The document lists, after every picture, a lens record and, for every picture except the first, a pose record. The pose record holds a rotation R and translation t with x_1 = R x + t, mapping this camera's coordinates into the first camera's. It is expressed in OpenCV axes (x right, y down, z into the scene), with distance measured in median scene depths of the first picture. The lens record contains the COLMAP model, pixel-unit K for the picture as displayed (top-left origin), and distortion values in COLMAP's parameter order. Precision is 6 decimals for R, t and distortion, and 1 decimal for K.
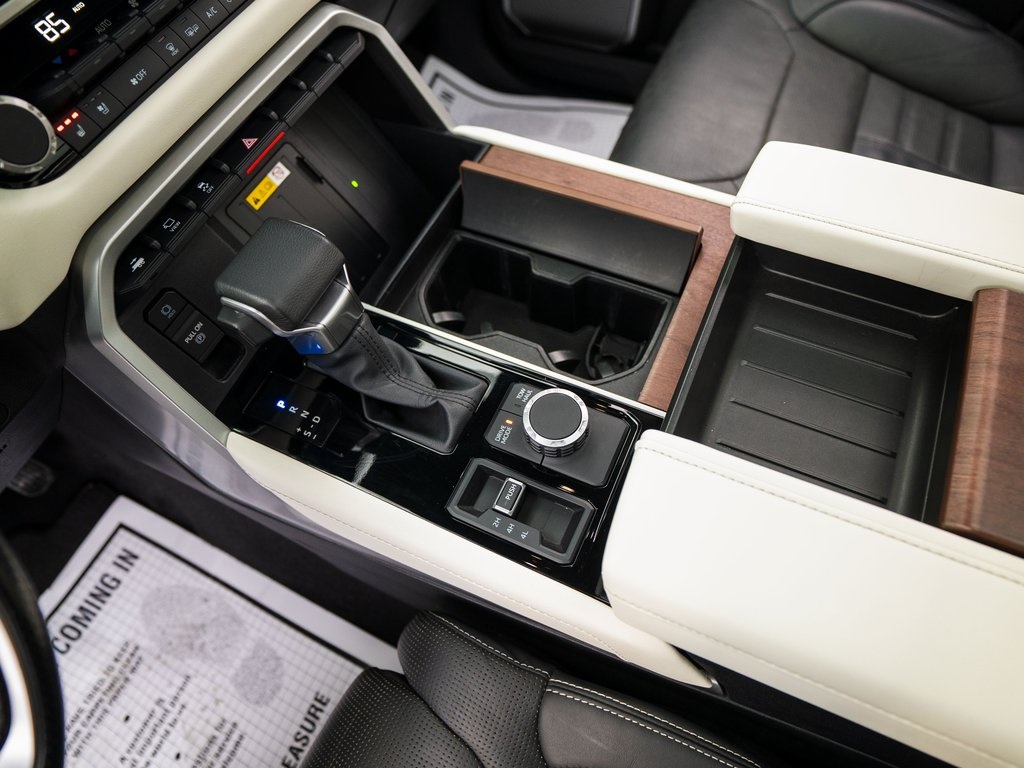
lens RADIAL K [[626.9, 0, 526.1], [0, 626.9, 393.9], [0, 0, 1]] dist [-0.057521, 0.020915]
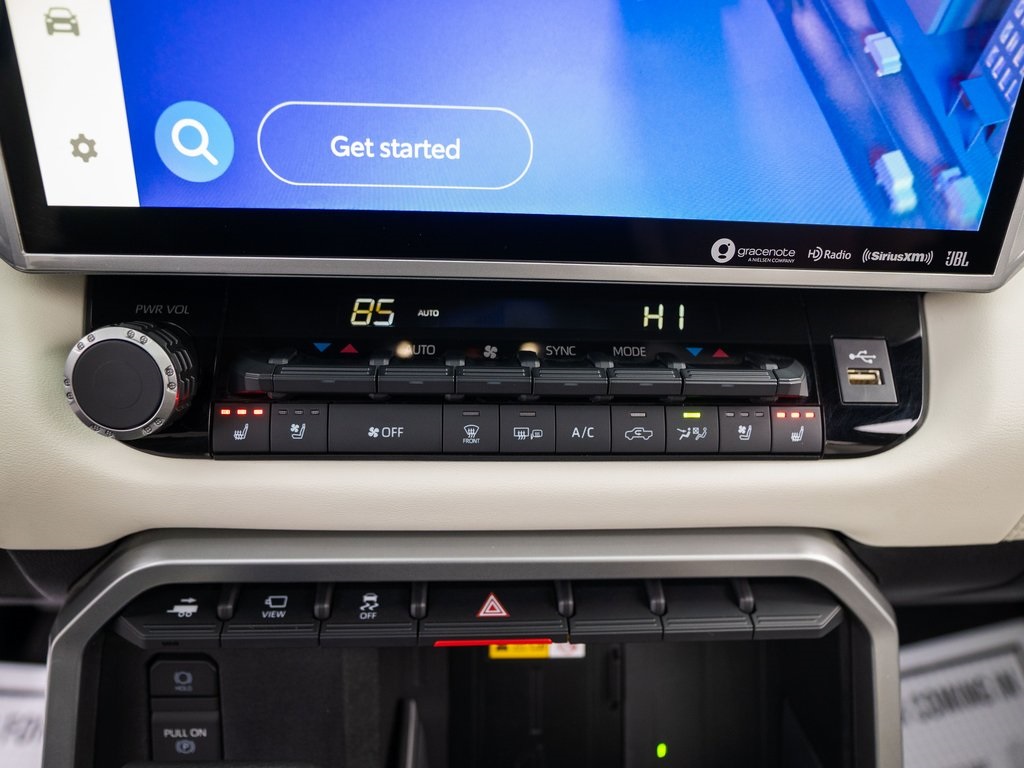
lens RADIAL K [[655.7, 0, 510.6], [0, 655.7, 367.1], [0, 0, 1]] dist [-0.087772, 0.052581]
pose [[0.462550, 0.498820, -0.732957, -0.126822], [-0.810173, 0.573583, -0.120922, -0.474712], [0.360093, 0.649755, 0.669442, 0.480701]]
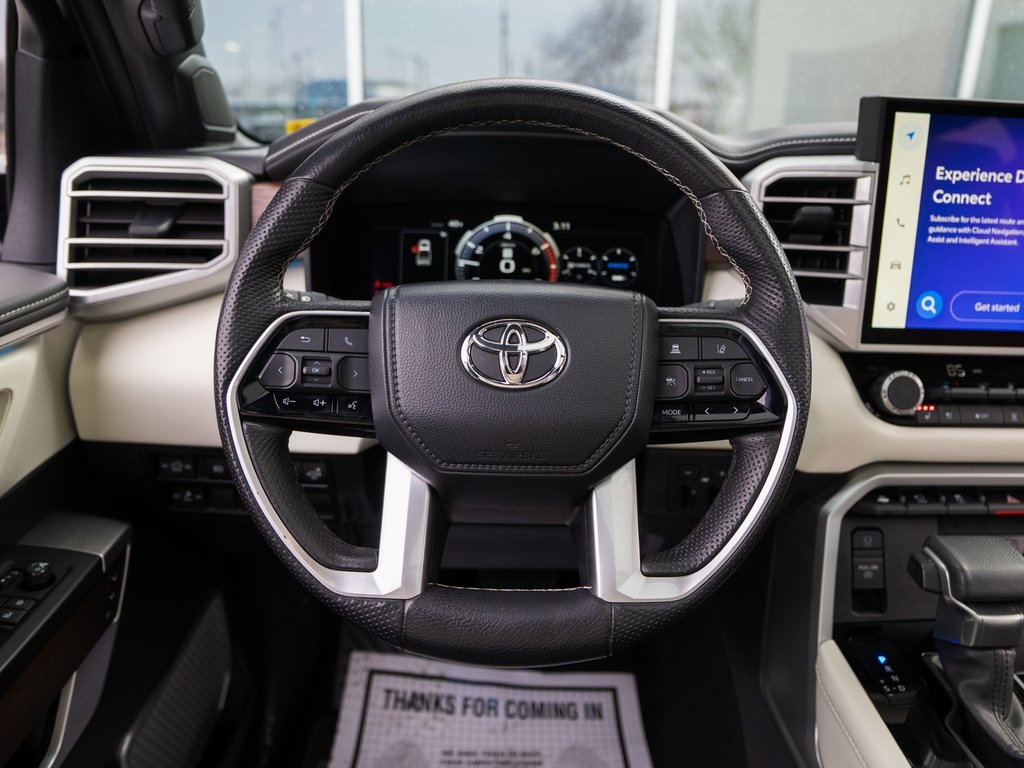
lens RADIAL K [[724.7, 0, 507.6], [0, 724.7, 356.8], [0, 0, 1]] dist [-0.125431, 0.089908]
pose [[0.428921, 0.354847, -0.830729, 0.172066], [-0.816968, 0.544796, -0.189106, 0.528715], [0.385474, 0.759790, 0.523573, -0.341528]]
